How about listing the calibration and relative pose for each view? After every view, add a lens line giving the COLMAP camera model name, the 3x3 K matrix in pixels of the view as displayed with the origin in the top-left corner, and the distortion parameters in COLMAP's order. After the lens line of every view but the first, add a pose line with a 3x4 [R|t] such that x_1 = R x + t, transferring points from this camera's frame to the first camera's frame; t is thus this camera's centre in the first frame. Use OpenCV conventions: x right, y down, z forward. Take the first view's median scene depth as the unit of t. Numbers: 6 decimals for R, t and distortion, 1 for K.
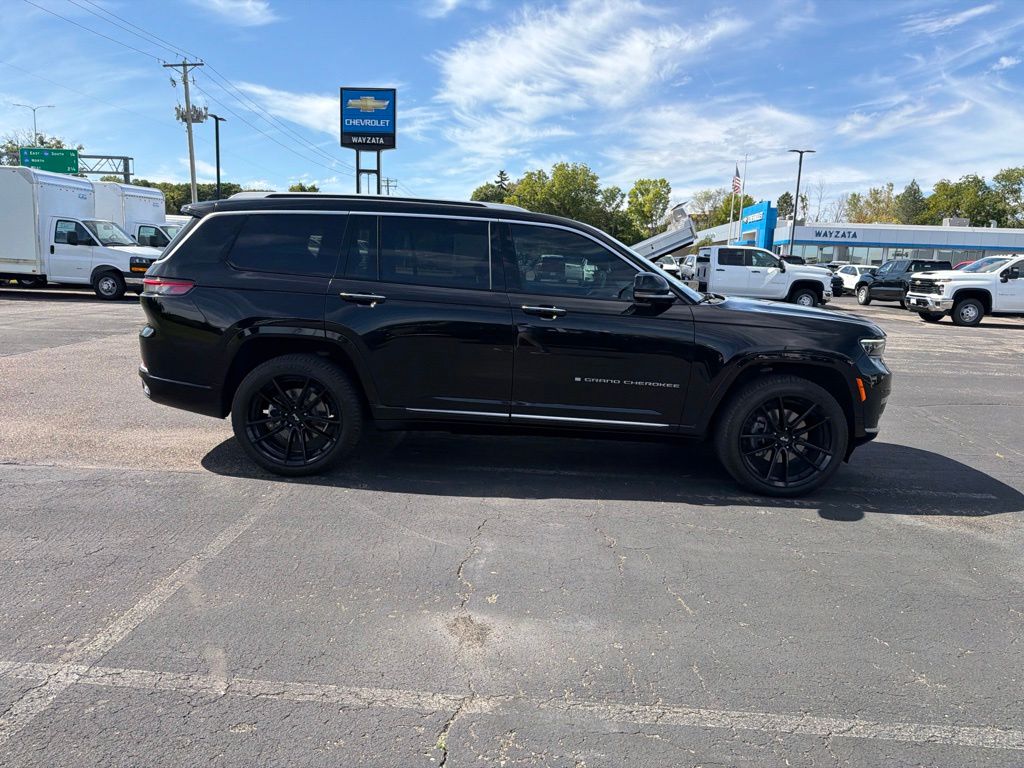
lens RADIAL K [[716.7, 0, 517.0], [0, 716.7, 385.7], [0, 0, 1]] dist [0.051225, -0.073898]
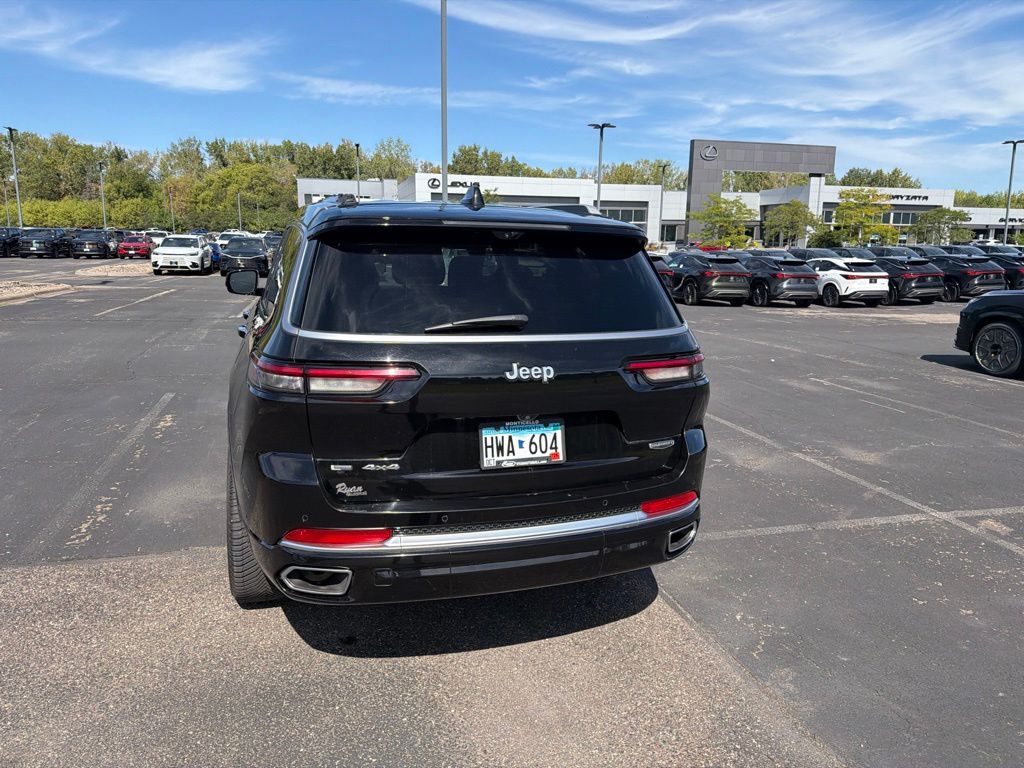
lens RADIAL K [[719.5, 0, 518.7], [0, 719.5, 379.3], [0, 0, 1]] dist [0.027196, -0.033391]
pose [[-0.316243, -0.218738, 0.923117, -0.231546], [0.128192, 0.954278, 0.270038, -0.069686], [-0.939977, 0.203733, -0.273743, 0.296410]]
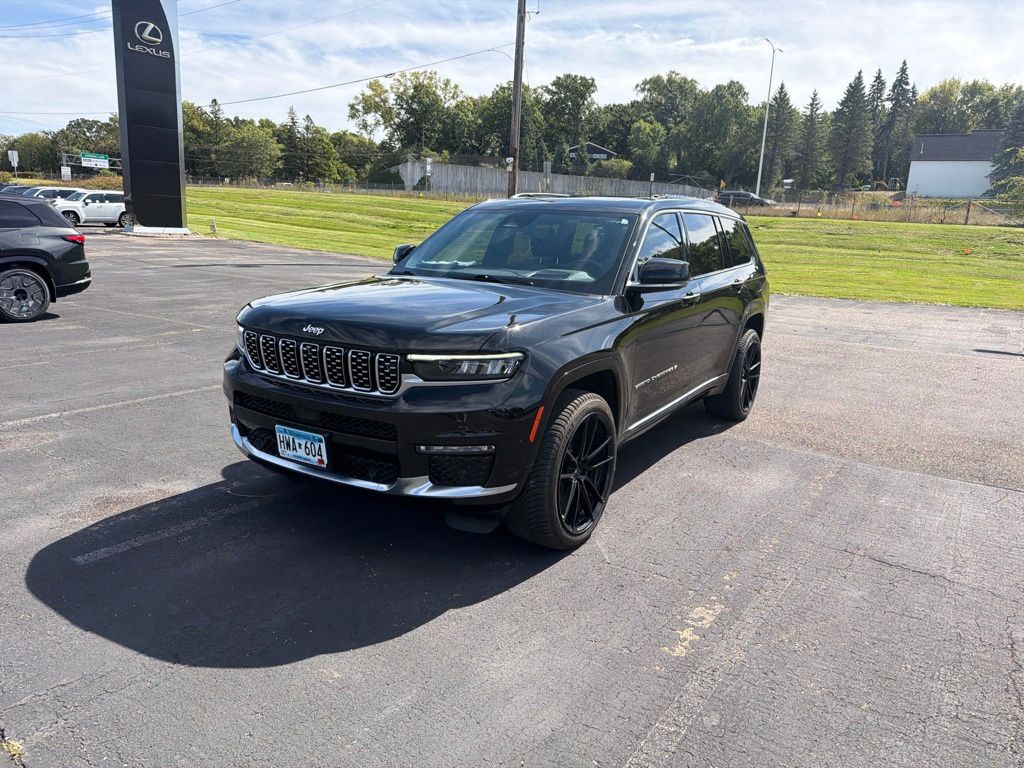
lens RADIAL K [[724.2, 0, 514.4], [0, 724.2, 388.0], [0, 0, 1]] dist [0.015945, -0.020351]
pose [[-0.527336, 0.124401, -0.840500, 0.237501], [-0.205341, 0.941241, 0.268144, -0.062439], [0.824471, 0.313991, -0.470806, 0.382787]]
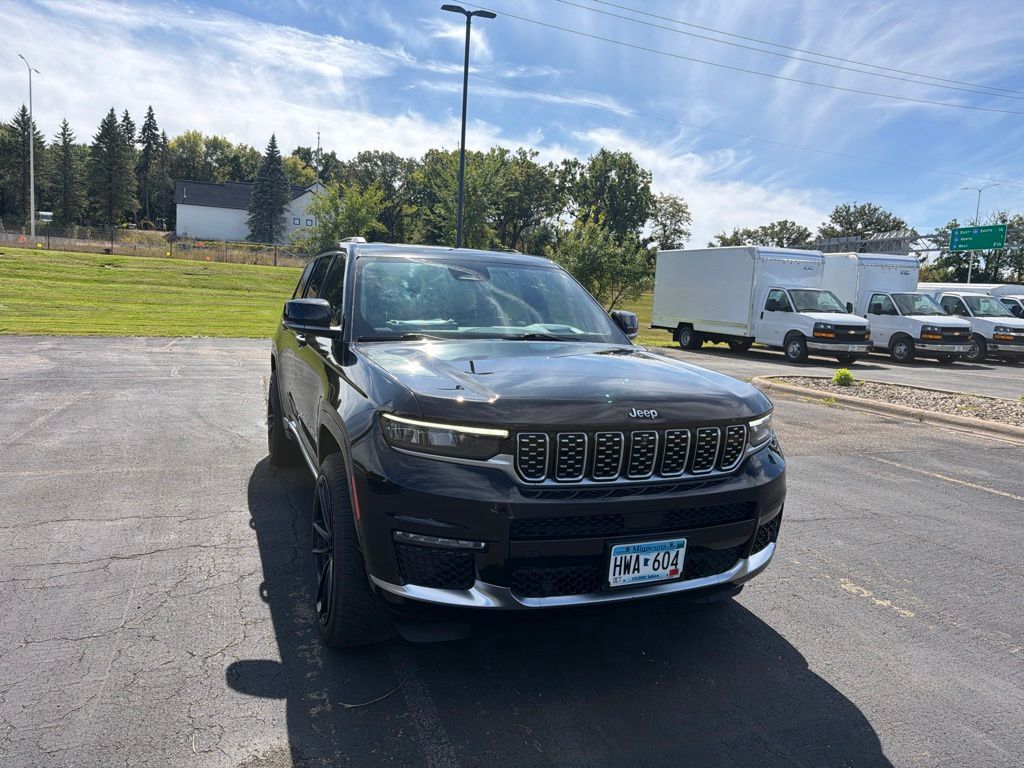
lens RADIAL K [[713.7, 0, 515.2], [0, 713.7, 382.9], [0, 0, 1]] dist [0.092029, -0.149815]
pose [[0.379907, 0.087170, -0.920908, 0.233410], [-0.186453, 0.982333, 0.016066, -0.026133], [0.906039, 0.165602, 0.389448, 0.197361]]
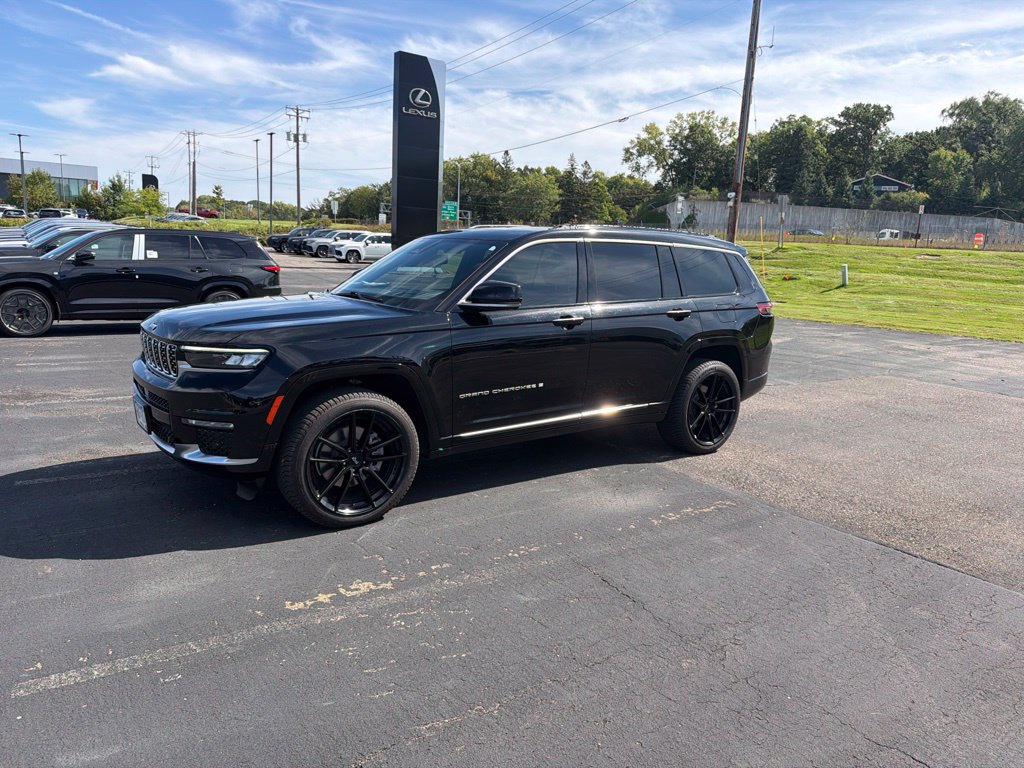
lens RADIAL K [[719.9, 0, 517.0], [0, 719.9, 391.7], [0, 0, 1]] dist [0.028289, -0.035291]
pose [[-0.798207, 0.039650, -0.601076, 0.167789], [-0.175427, 0.939280, 0.294921, -0.084590], [0.576273, 0.340853, -0.742785, 0.488083]]
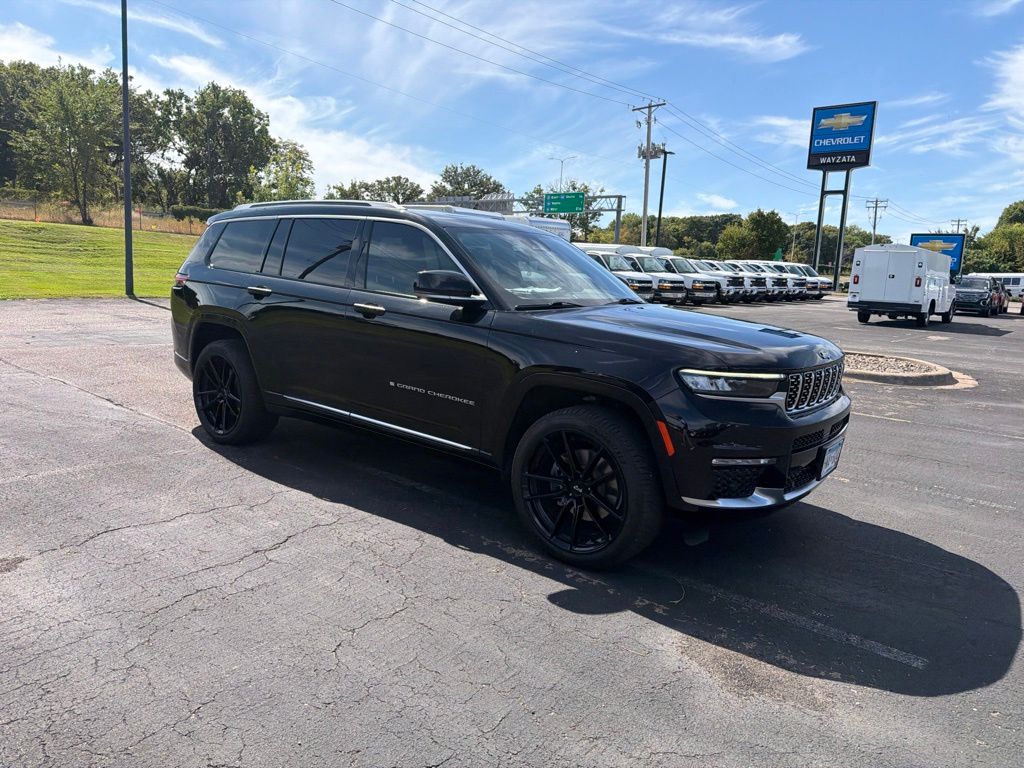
lens RADIAL K [[719.3, 0, 517.0], [0, 719.3, 381.9], [0, 0, 1]] dist [0.030516, -0.039654]
pose [[0.790789, 0.096304, -0.604465, 0.174729], [-0.122380, 0.992481, -0.001981, -0.006637], [0.599730, 0.075541, 0.796629, 0.079166]]
